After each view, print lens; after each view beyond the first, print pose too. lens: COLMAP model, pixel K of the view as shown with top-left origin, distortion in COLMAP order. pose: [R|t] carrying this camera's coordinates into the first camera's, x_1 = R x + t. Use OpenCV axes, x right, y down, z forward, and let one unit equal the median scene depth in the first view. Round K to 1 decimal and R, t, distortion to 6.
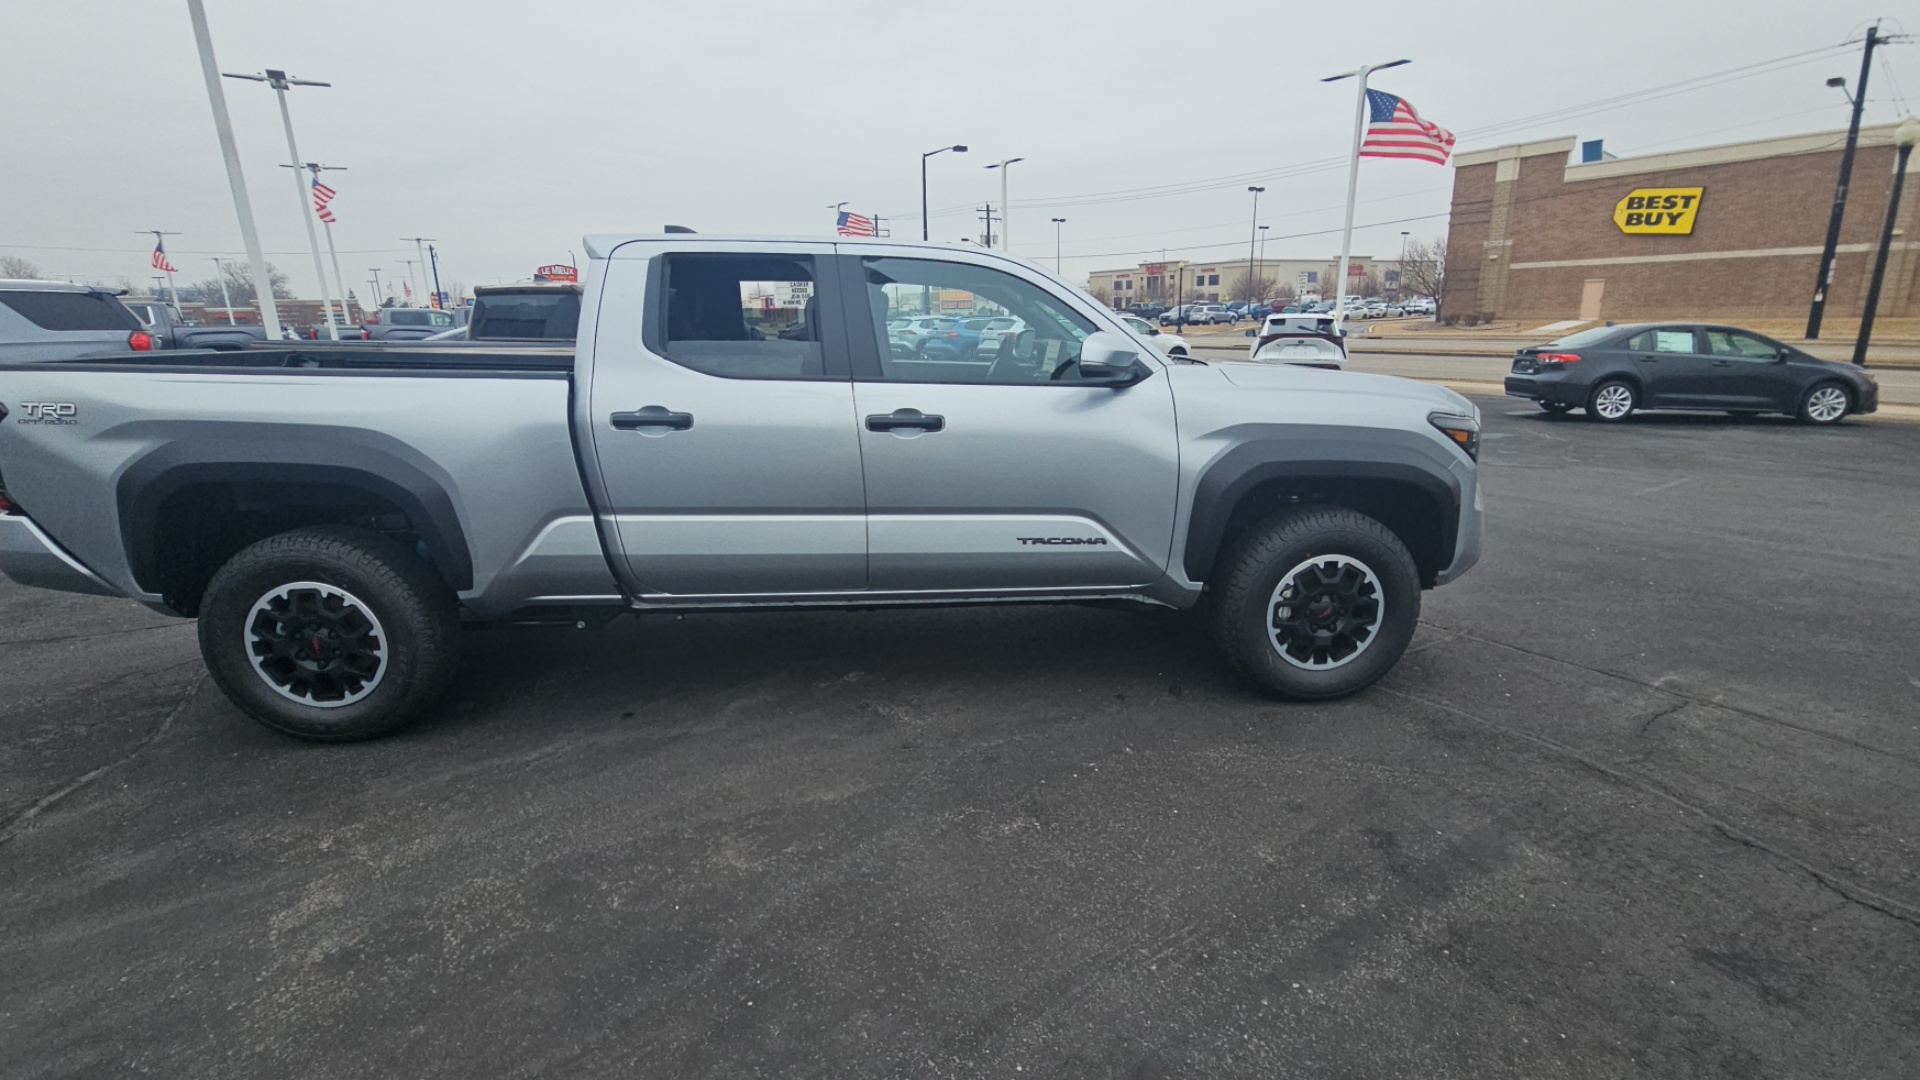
lens RADIAL K [[852.5, 0, 981.0], [0, 852.5, 547.5], [0, 0, 1]] dist [0.009436, -0.007159]
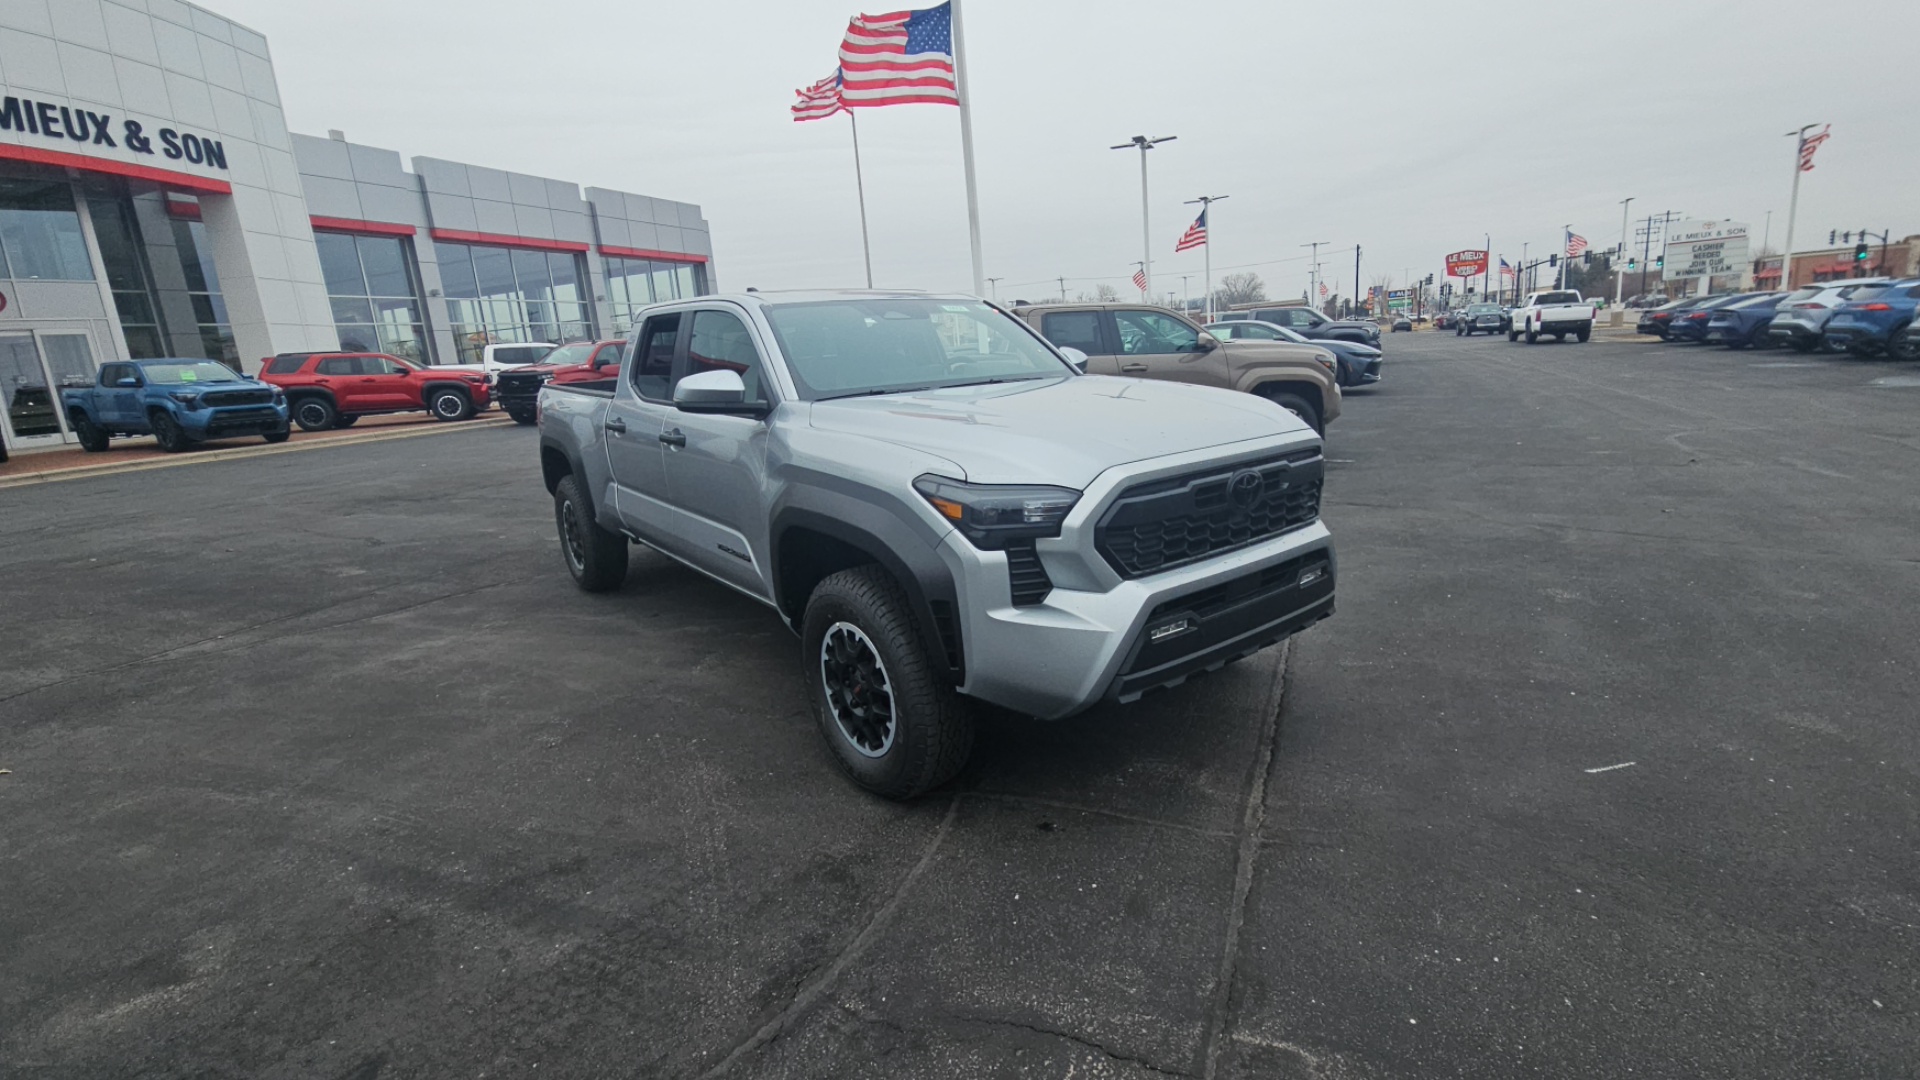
lens RADIAL K [[852.5, 0, 980.3], [0, 852.5, 542.8], [0, 0, 1]] dist [0.009436, -0.007159]
pose [[0.555666, 0.167507, -0.814356, 1.203290], [-0.160443, 0.982687, 0.092655, -0.178084], [0.815777, 0.079173, 0.572921, 0.612648]]
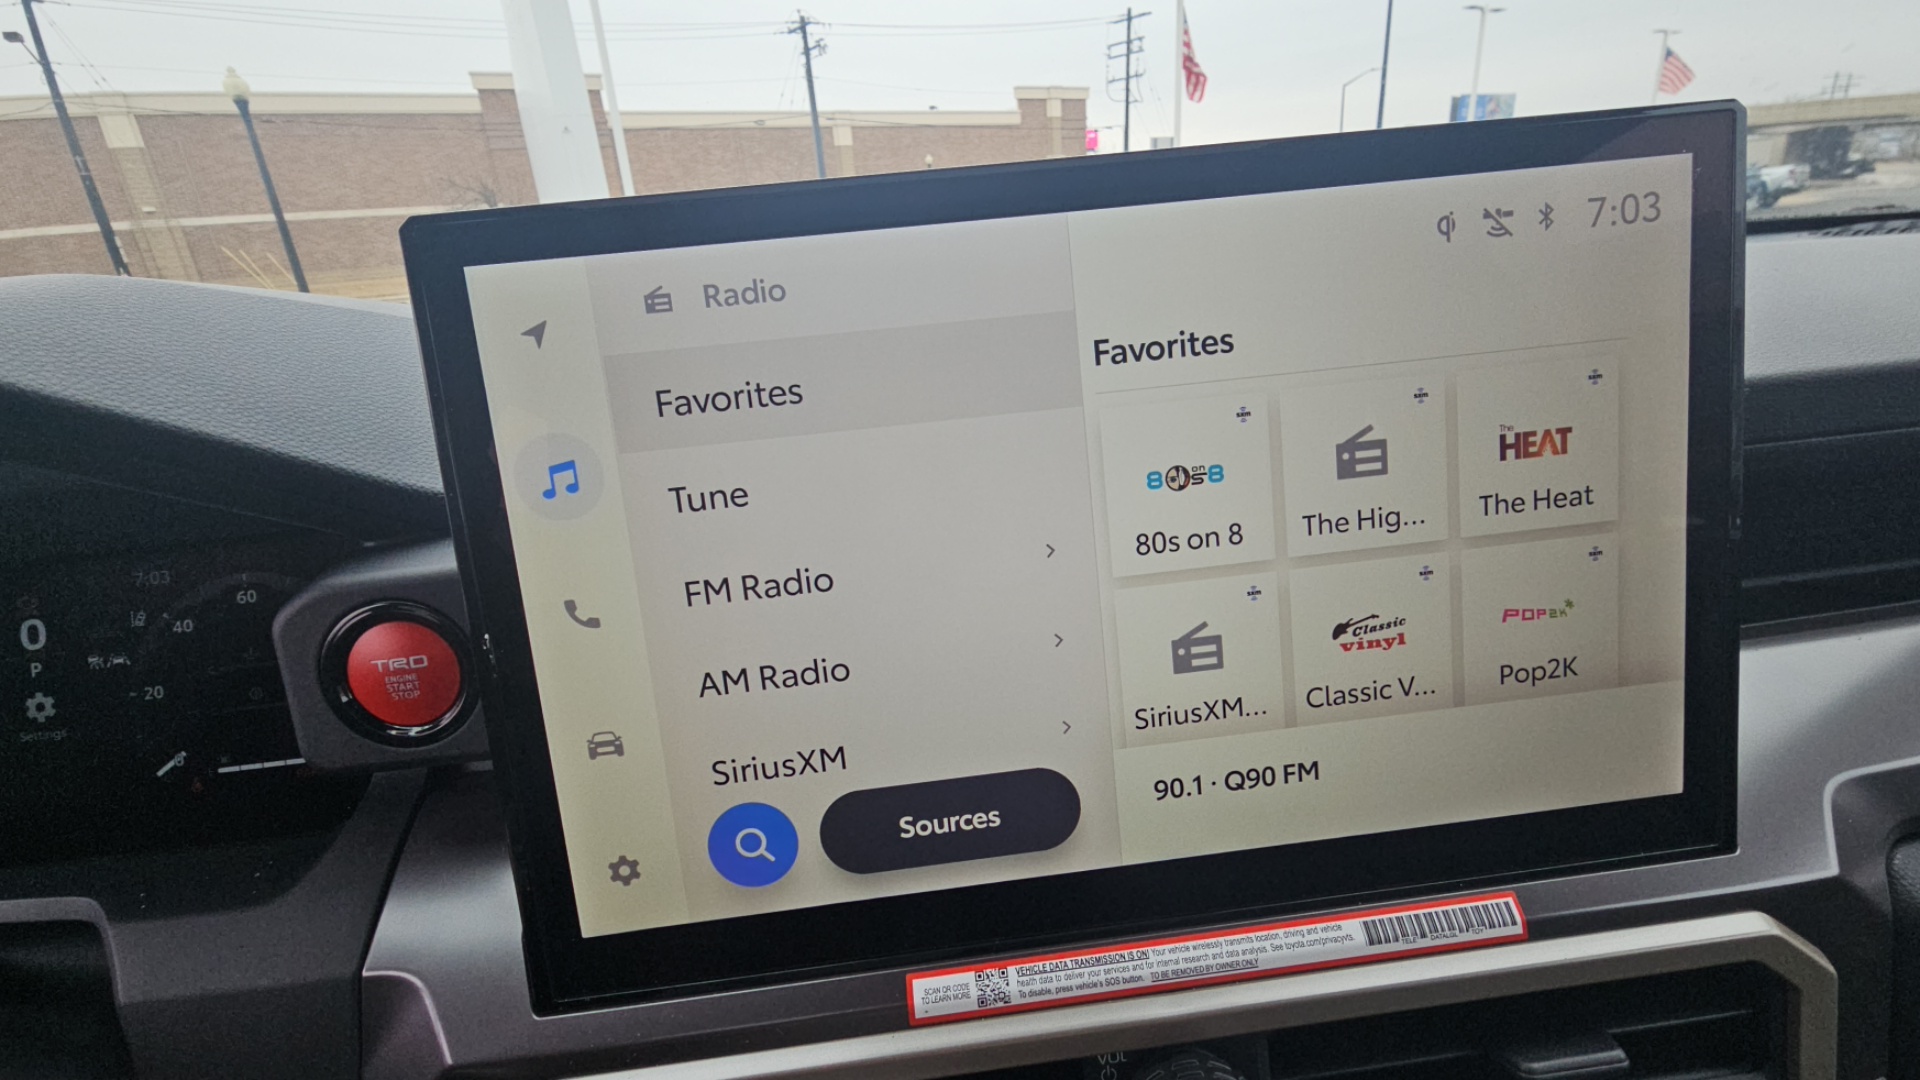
lens RADIAL K [[852.5, 0, 978.8], [0, 852.5, 553.0], [0, 0, 1]] dist [0.009436, -0.007159]
pose [[0.000499, -0.348284, 0.937389, 0.050430], [0.331029, 0.884597, 0.328493, -0.286028], [-0.943620, 0.310139, 0.115734, 1.214238]]
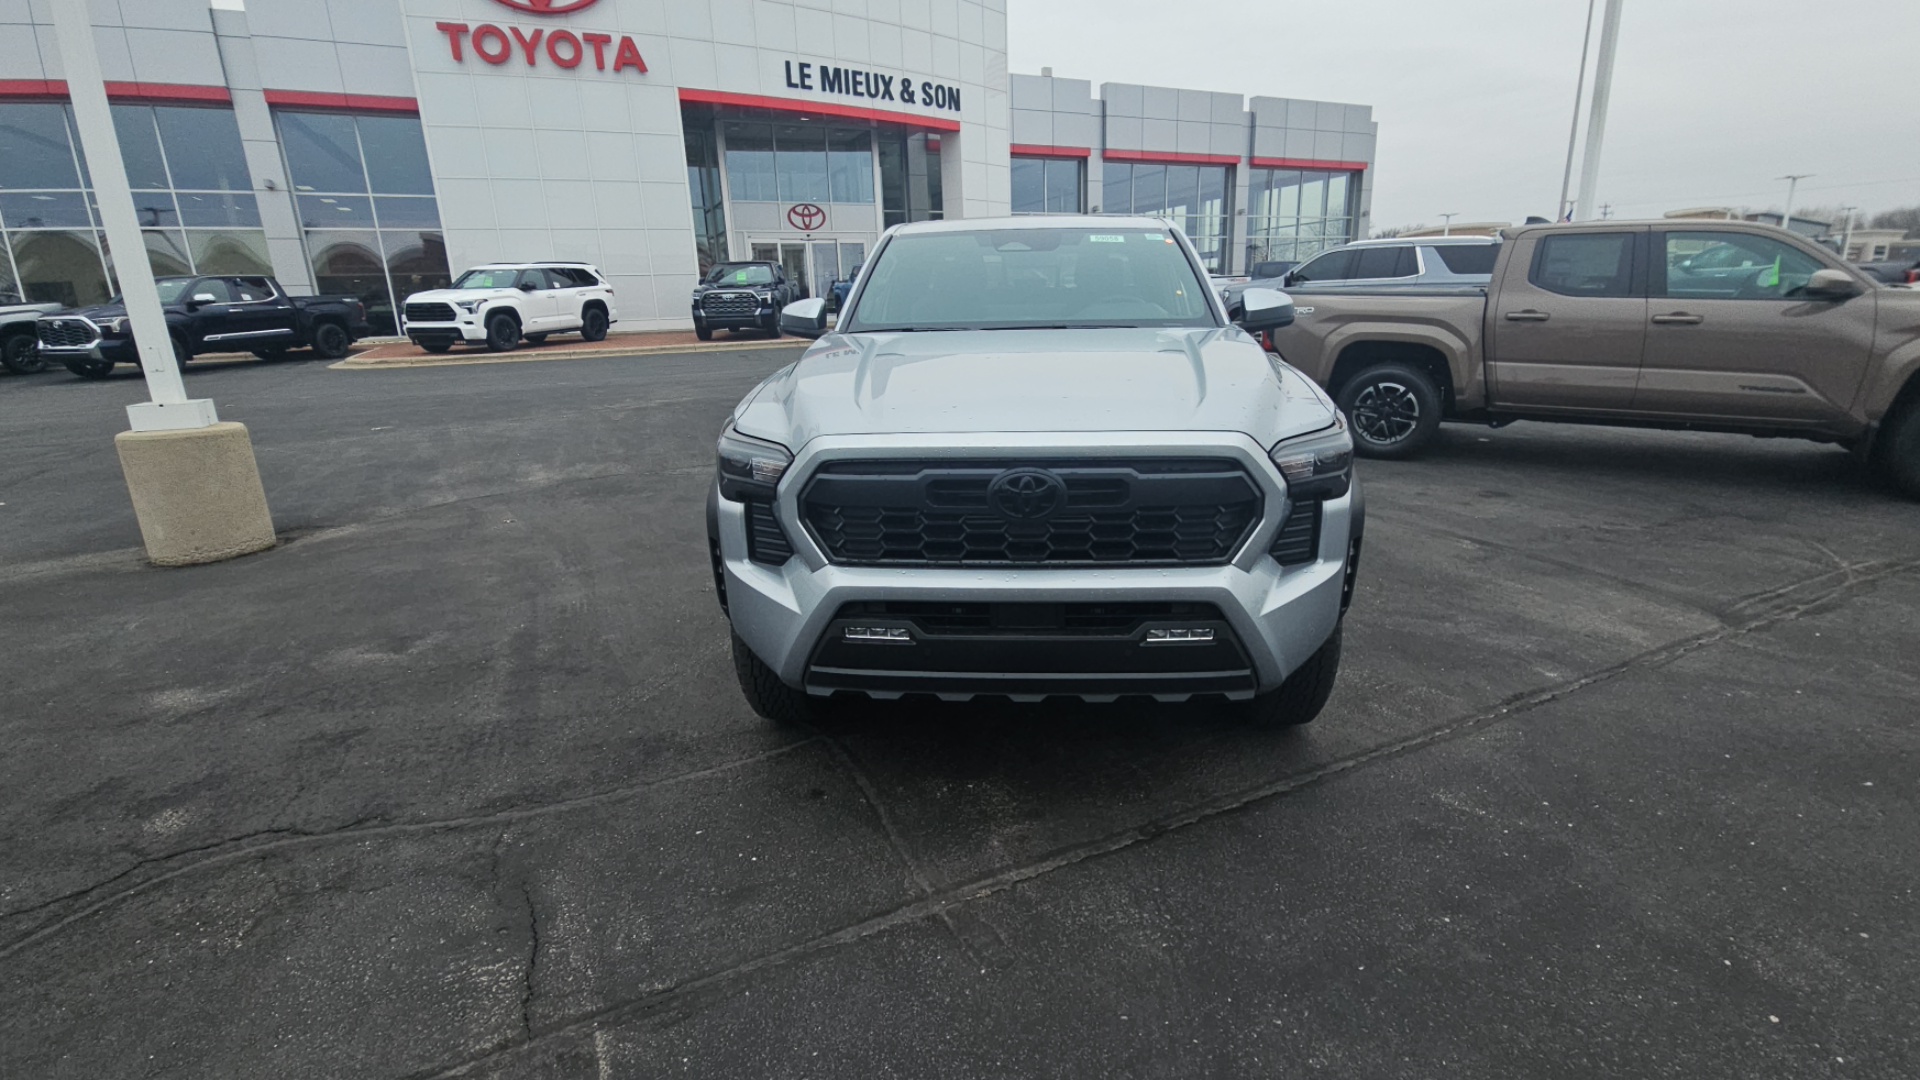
lens RADIAL K [[852.5, 0, 978.4], [0, 852.5, 547.4], [0, 0, 1]] dist [0.009436, -0.007159]
pose [[-0.142554, 0.302094, -0.942559, 1.280469], [-0.230183, 0.916057, 0.328413, -0.358027], [0.962650, 0.263778, -0.061050, 1.307199]]
